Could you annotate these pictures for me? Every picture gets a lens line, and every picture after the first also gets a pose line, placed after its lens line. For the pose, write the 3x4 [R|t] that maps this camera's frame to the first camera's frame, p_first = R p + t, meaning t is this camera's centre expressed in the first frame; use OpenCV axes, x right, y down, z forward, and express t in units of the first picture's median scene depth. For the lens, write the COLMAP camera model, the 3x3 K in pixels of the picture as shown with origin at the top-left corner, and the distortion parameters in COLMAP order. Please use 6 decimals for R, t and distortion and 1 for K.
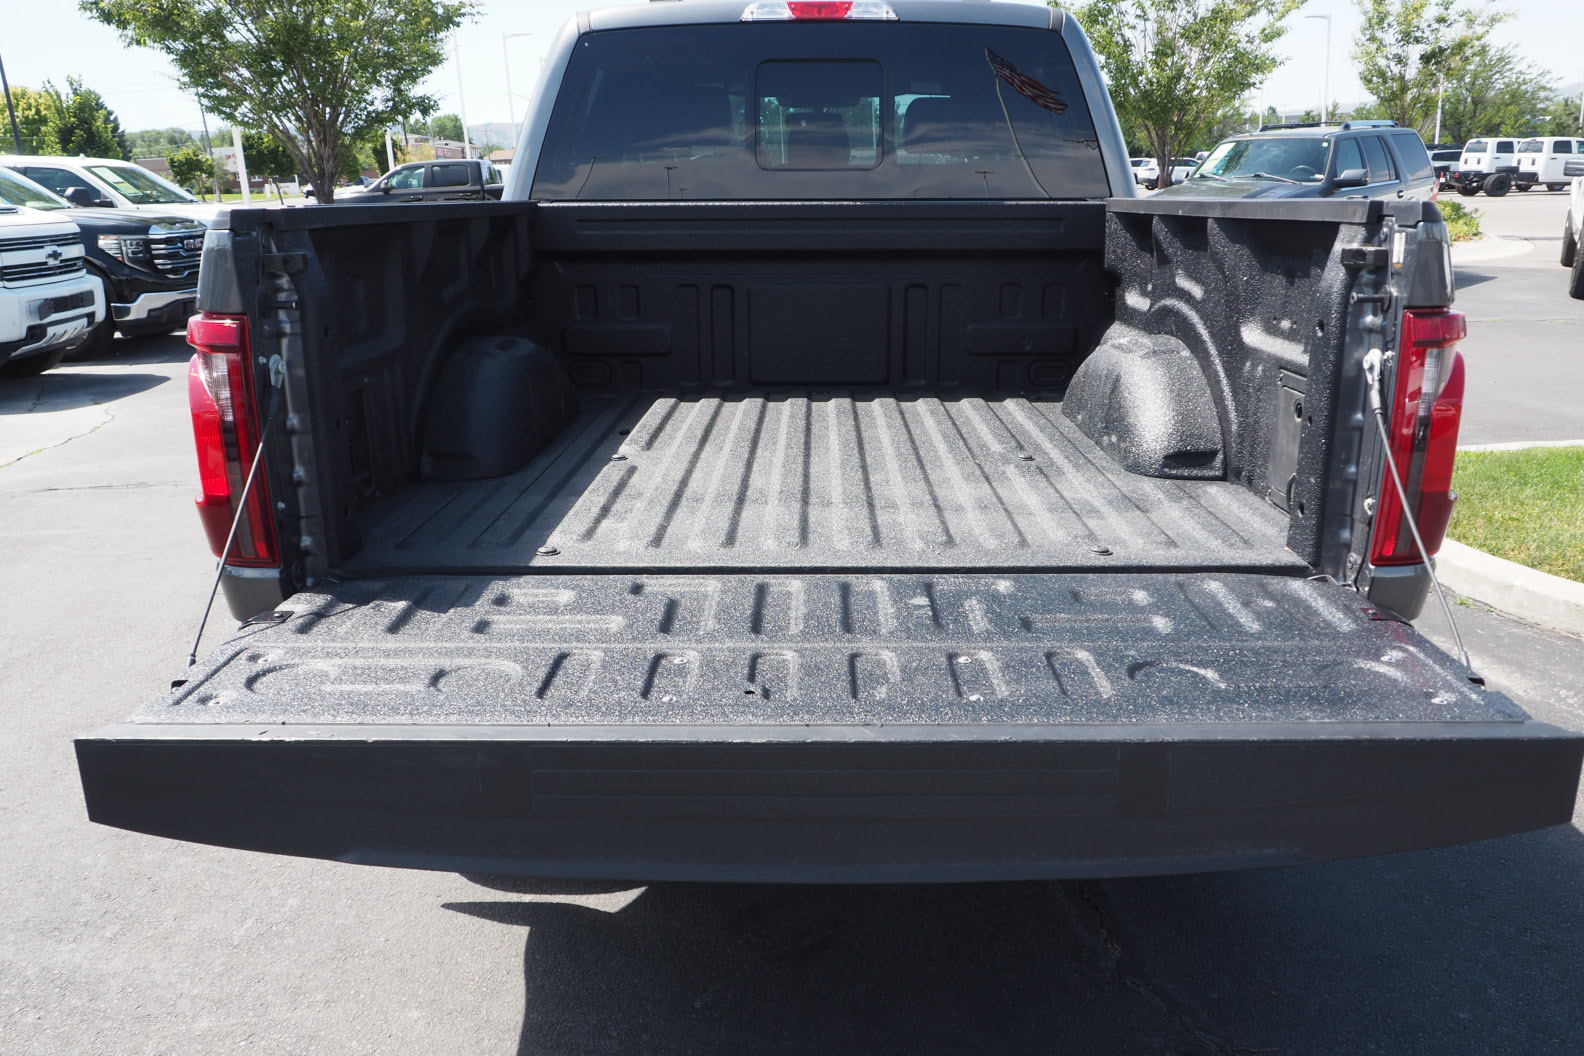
lens RADIAL K [[1224.8, 0, 792.0], [0, 1224.8, 528.0], [0, 0, 1]] dist [0.005381, -0.033507]
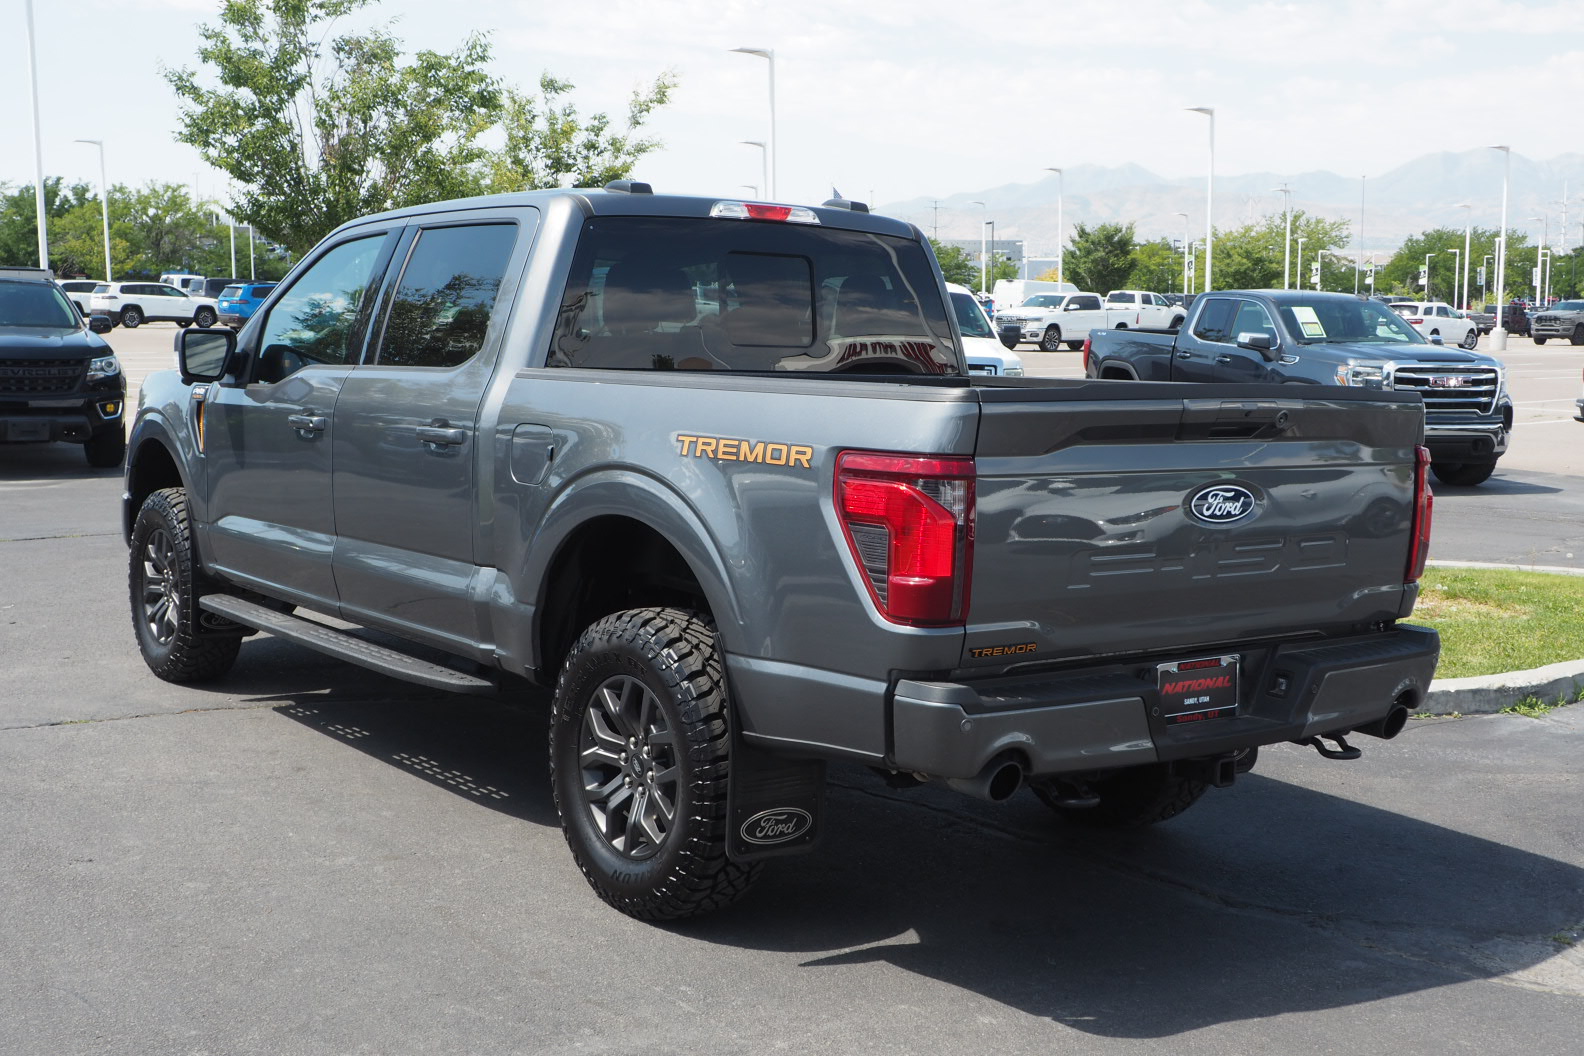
lens RADIAL K [[1864.7, 0, 792.0], [0, 1864.7, 528.0], [0, 0, 1]] dist [-0.040664, -0.010269]
pose [[0.794328, -0.035001, 0.606480, -0.178320], [0.132320, 0.984338, -0.116495, 0.013852], [-0.592903, 0.172785, 0.786518, -0.060333]]
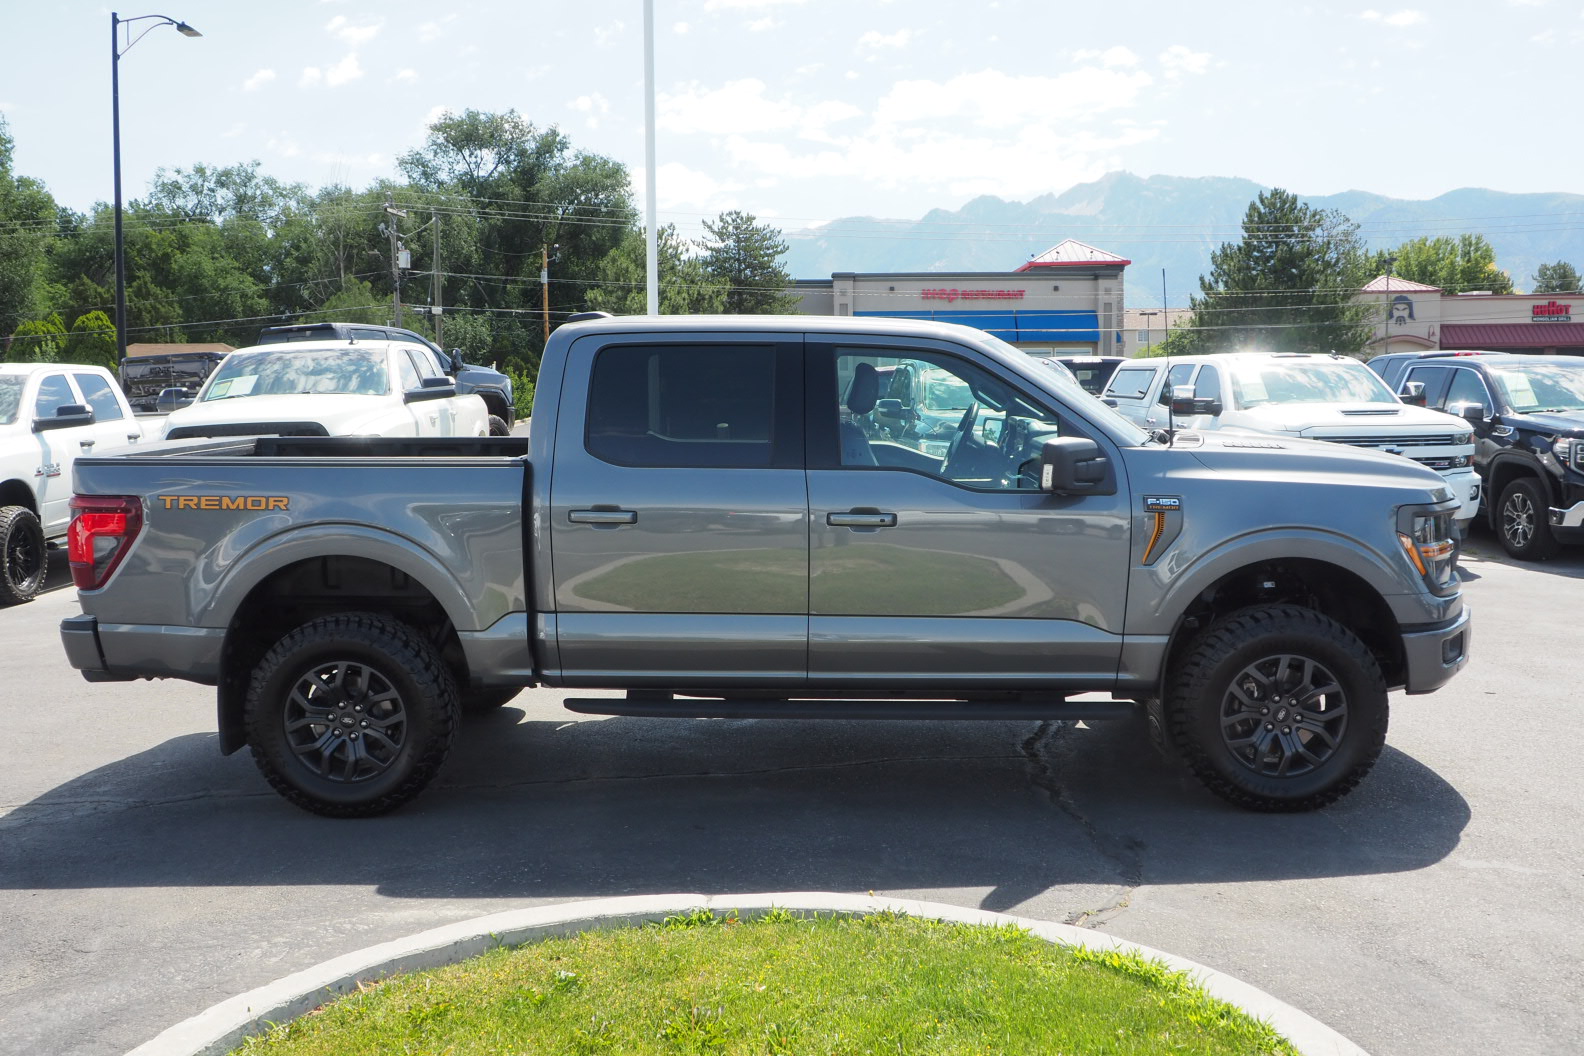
lens RADIAL K [[1365.9, 0, 792.0], [0, 1365.9, 528.0], [0, 0, 1]] dist [0.002894, -0.000598]
pose [[0.011080, 0.115814, -0.993209, 0.319121], [-0.261775, 0.958965, 0.108901, -0.076073], [0.965065, 0.258791, 0.040942, 0.215410]]
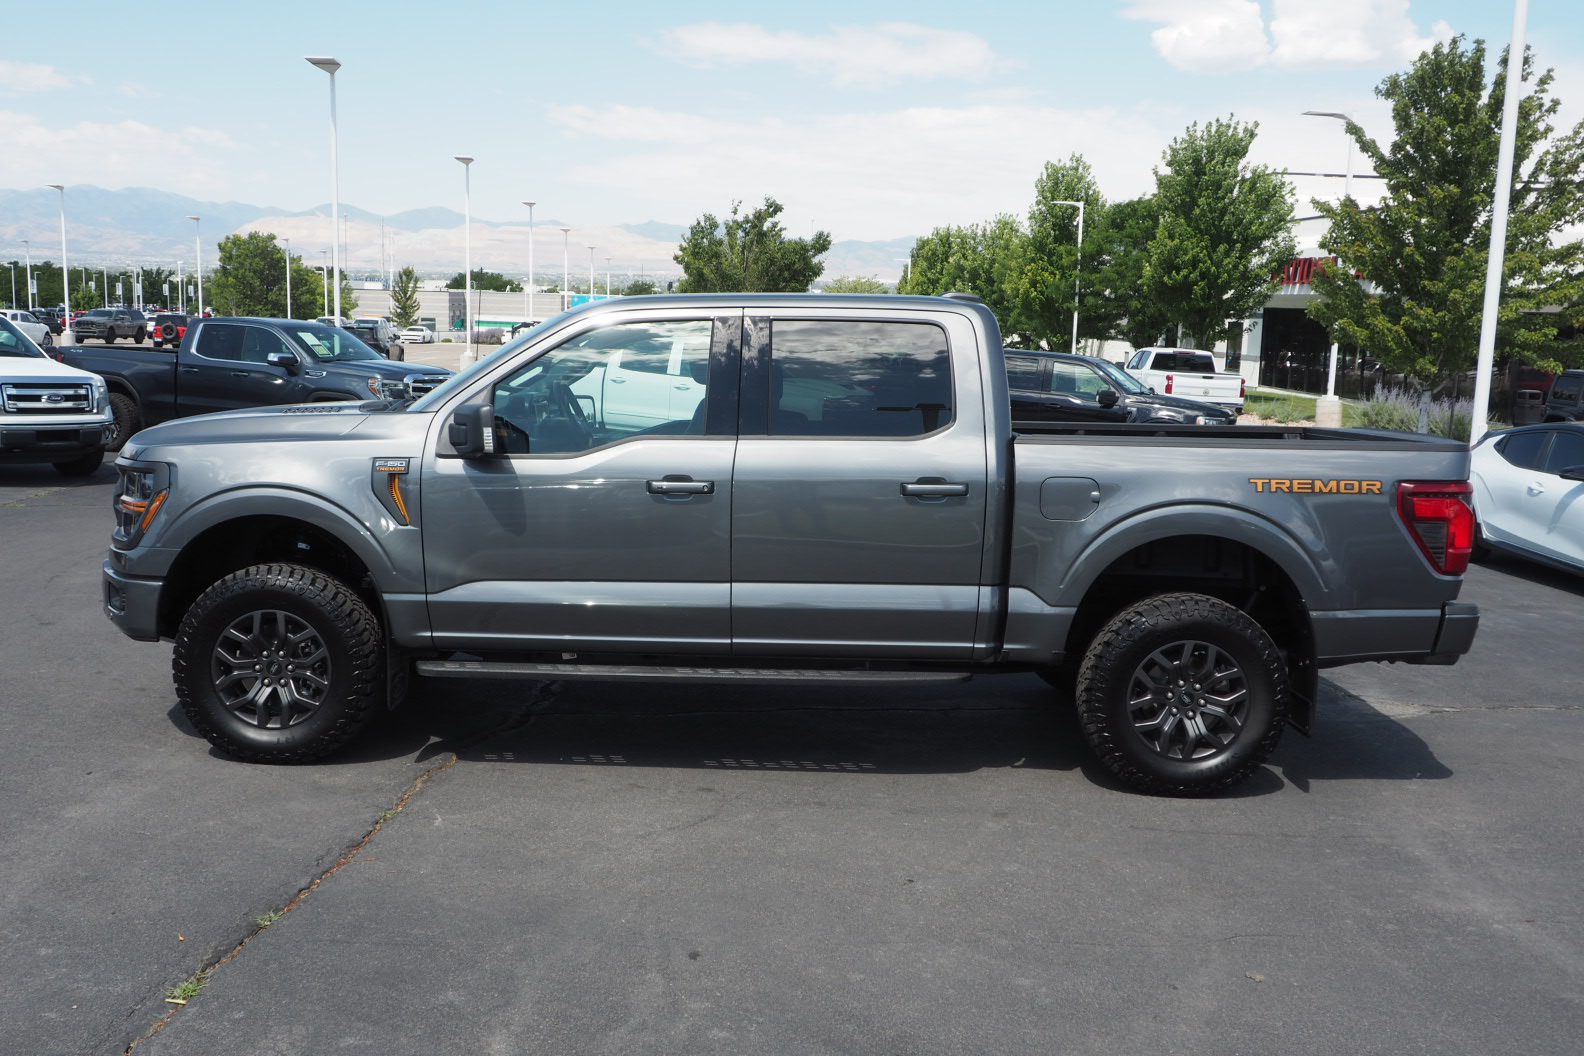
lens RADIAL K [[1365.9, 0, 792.0], [0, 1365.9, 528.0], [0, 0, 1]] dist [0.002894, -0.000598]
pose [[0.009993, -0.109458, 0.993941, -0.315228], [0.244734, 0.964029, 0.103703, -0.067900], [-0.969539, 0.242215, 0.036422, 0.212400]]
